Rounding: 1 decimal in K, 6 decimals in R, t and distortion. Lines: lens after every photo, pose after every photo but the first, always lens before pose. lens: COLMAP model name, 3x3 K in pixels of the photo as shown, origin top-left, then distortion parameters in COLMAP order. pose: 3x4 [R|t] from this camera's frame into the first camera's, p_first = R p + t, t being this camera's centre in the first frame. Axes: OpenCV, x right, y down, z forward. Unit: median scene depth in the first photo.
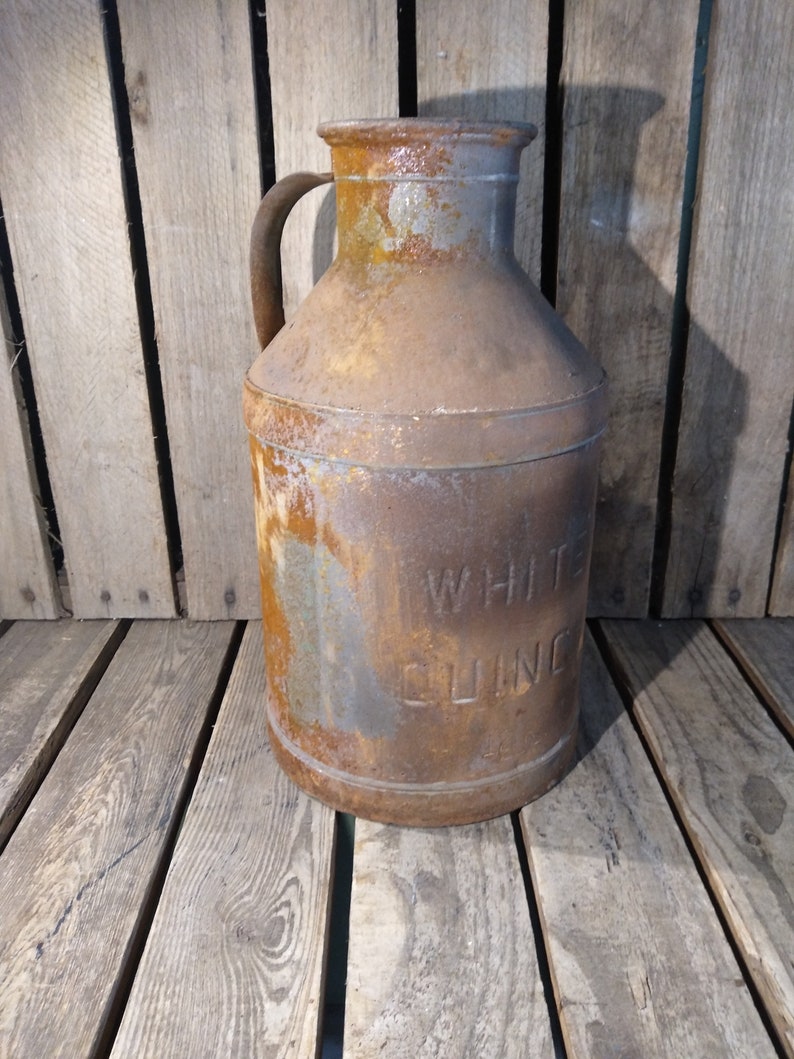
lens RADIAL K [[846.8, 0, 391.9], [0, 846.8, 501.0], [0, 0, 1]] dist [-0.032644, 0.032196]
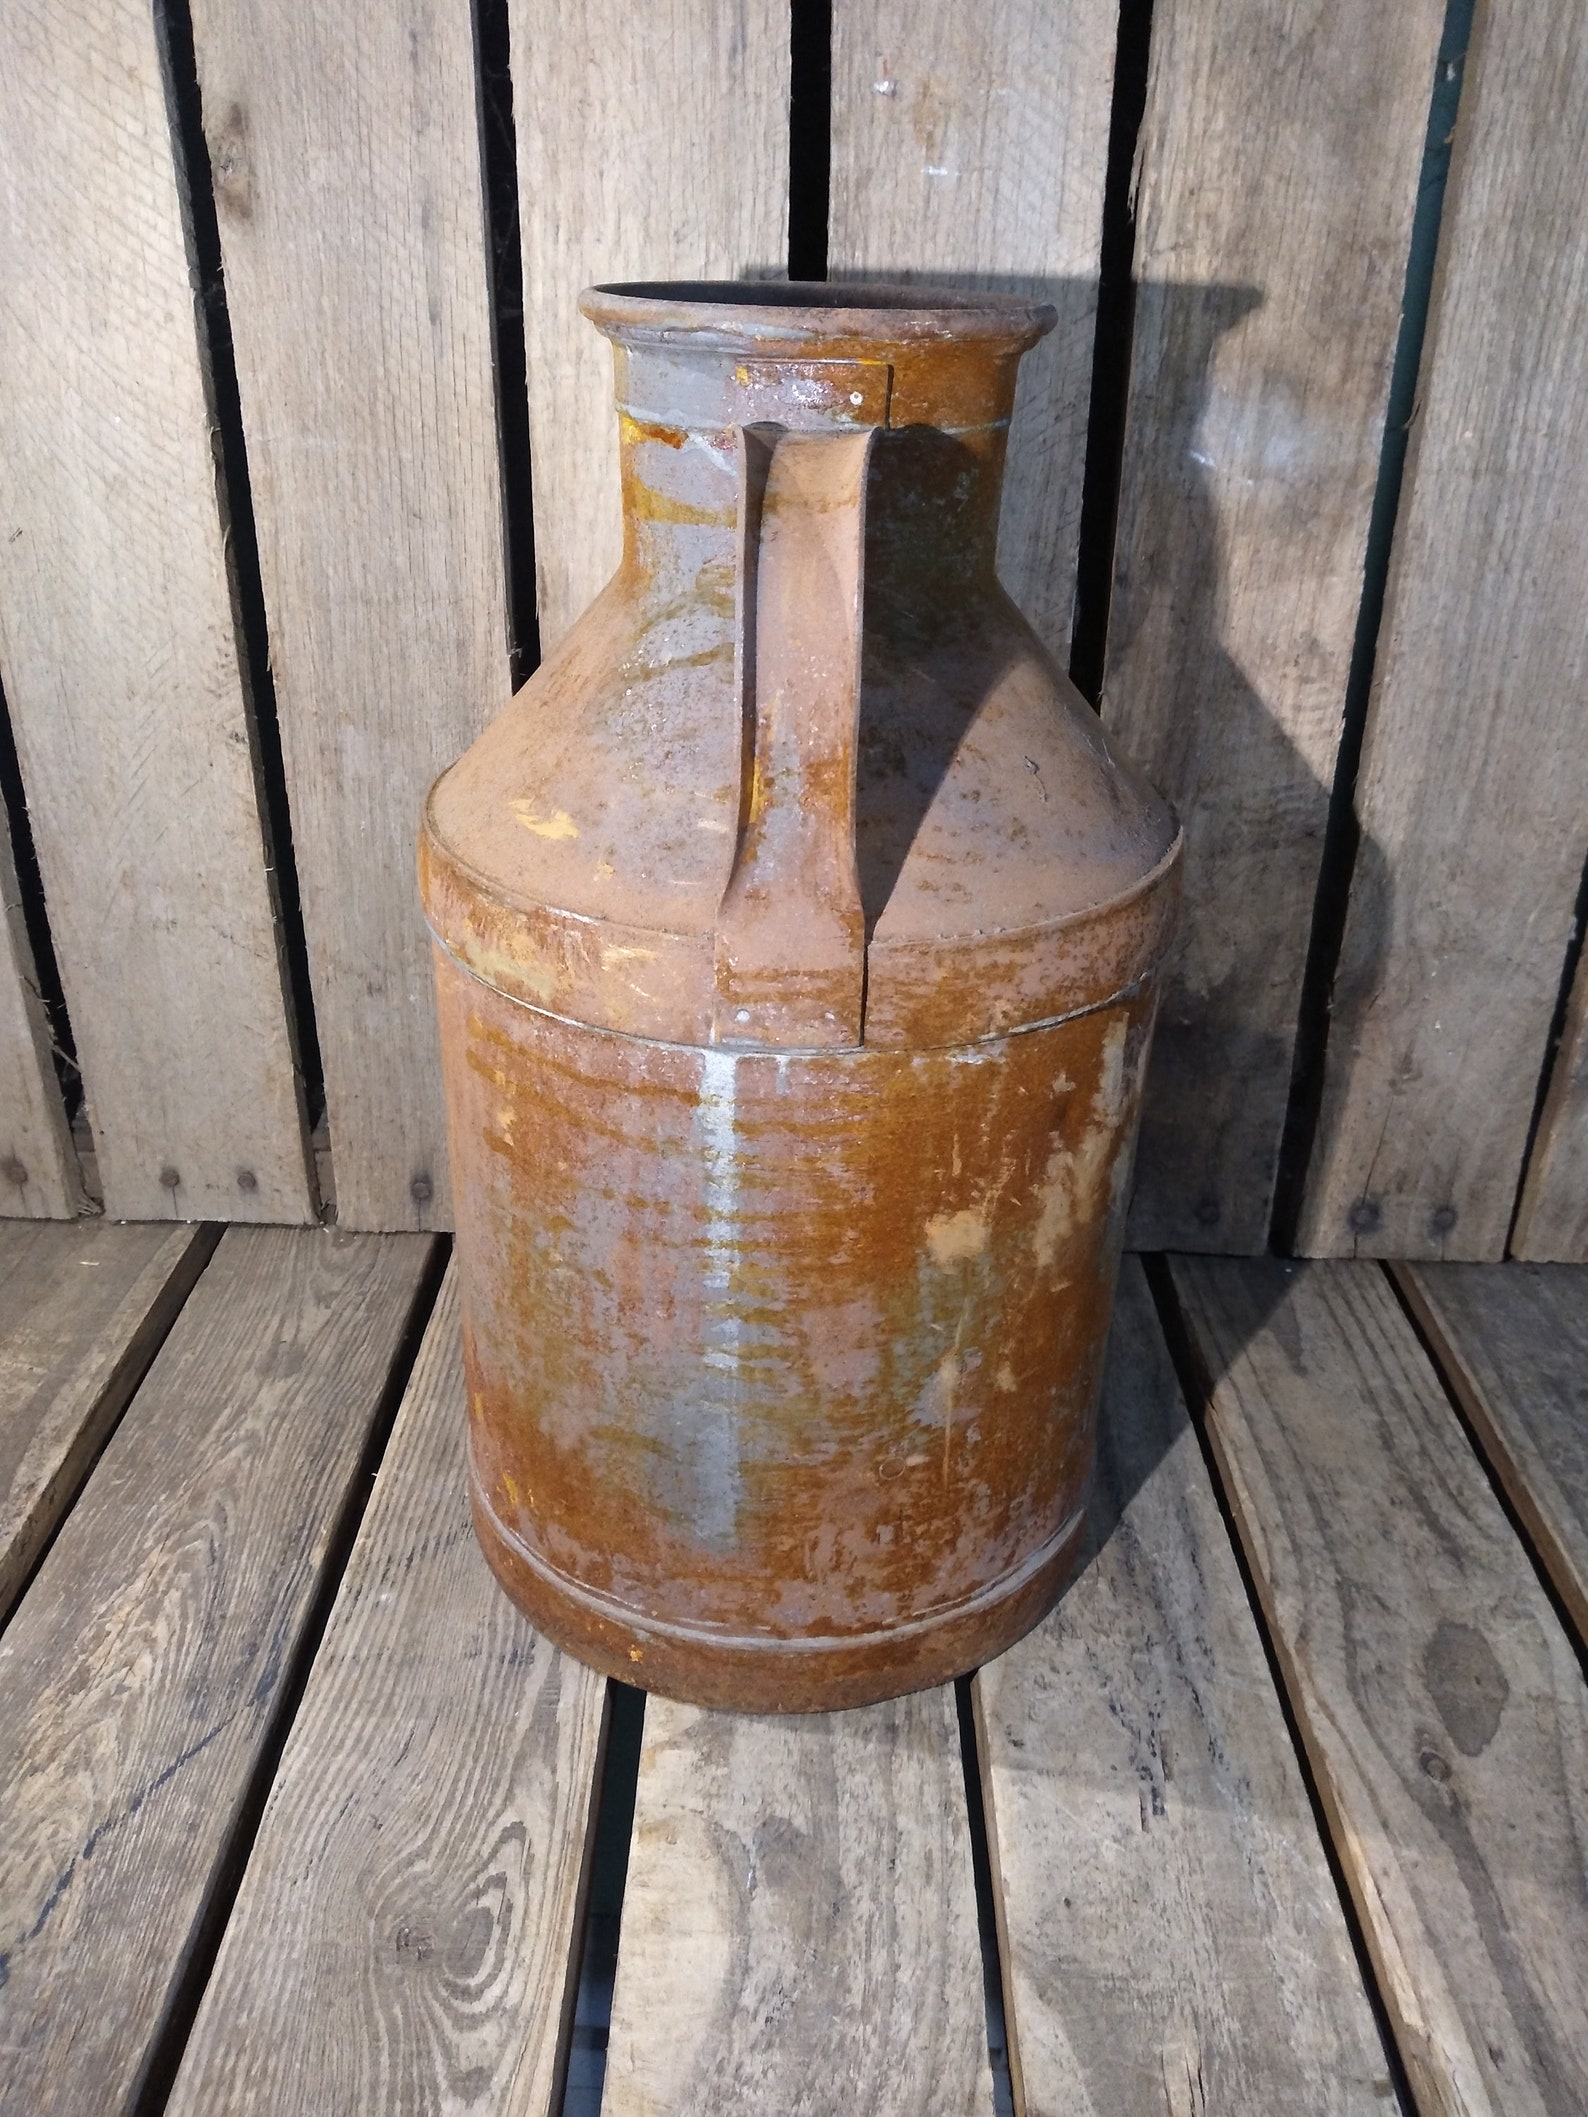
lens RADIAL K [[1692.7, 0, 783.9], [0, 1692.7, 1001.5], [0, 0, 1]] dist [-0.032644, 0.032196]
pose [[0.999404, 0.034387, -0.003055, 0.026309], [-0.033989, 0.995604, 0.087283, -0.119088], [0.006043, -0.087127, 0.996179, 0.036110]]
